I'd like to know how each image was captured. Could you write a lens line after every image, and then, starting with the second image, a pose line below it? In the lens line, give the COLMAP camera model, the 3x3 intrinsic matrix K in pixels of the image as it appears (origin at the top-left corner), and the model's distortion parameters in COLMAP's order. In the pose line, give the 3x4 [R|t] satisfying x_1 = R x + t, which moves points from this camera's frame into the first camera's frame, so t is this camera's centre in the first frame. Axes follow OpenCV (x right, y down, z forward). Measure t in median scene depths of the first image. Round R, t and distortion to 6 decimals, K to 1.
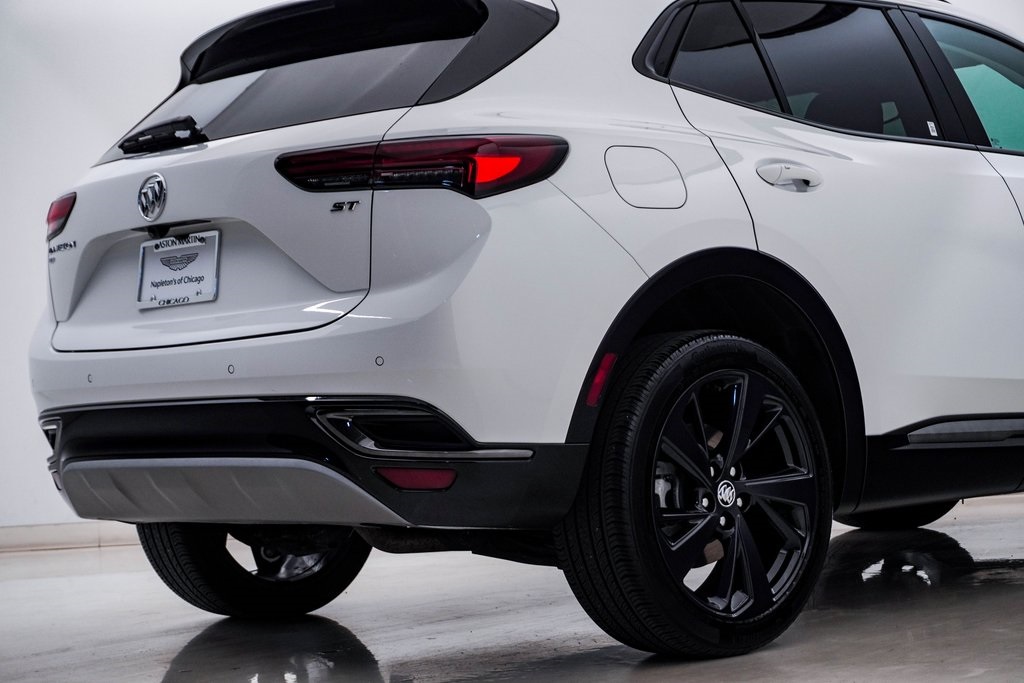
lens RADIAL K [[2177.6, 0, 513.1], [0, 2177.6, 348.2], [0, 0, 1]] dist [0.018182, 0.000000]
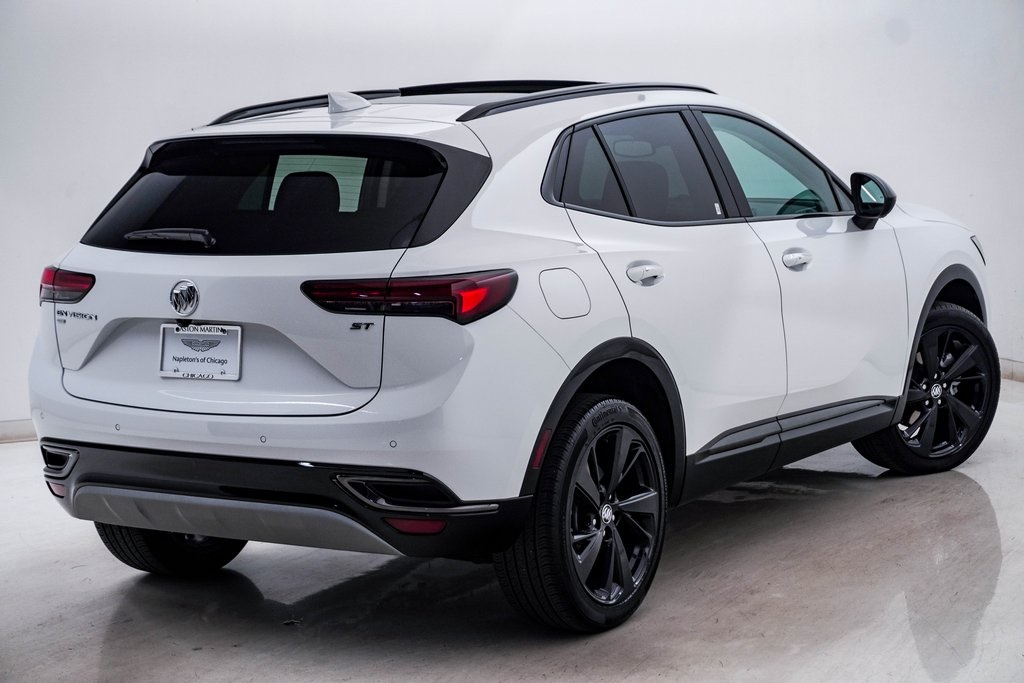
lens RADIAL K [[2177.6, 0, 505.1], [0, 2177.6, 343.7], [0, 0, 1]] dist [0.018182, 0.000000]
pose [[0.969849, -0.007598, 0.243589, -0.313950], [-0.023064, 0.992166, 0.122777, -0.218025], [-0.242614, -0.124693, 0.962076, -0.314280]]
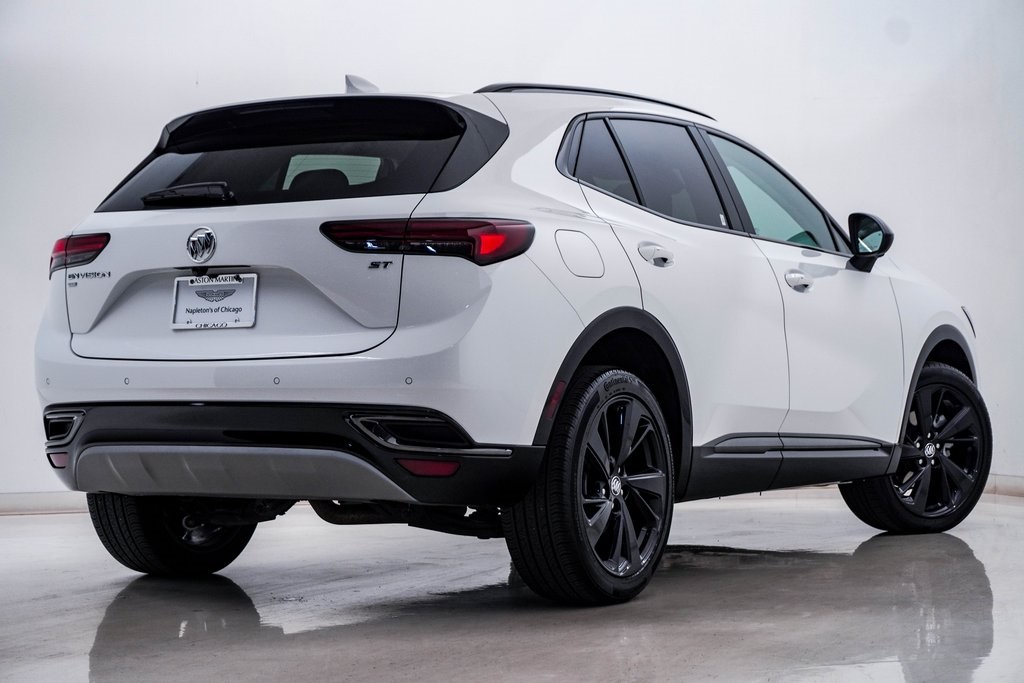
lens RADIAL K [[2177.6, 0, 515.9], [0, 2177.6, 335.2], [0, 0, 1]] dist [0.018182, 0.000000]
pose [[0.962328, 0.047799, 0.267655, -0.349737], [-0.046207, 0.998857, -0.012247, -0.008715], [-0.267934, -0.000582, 0.963437, -0.319850]]
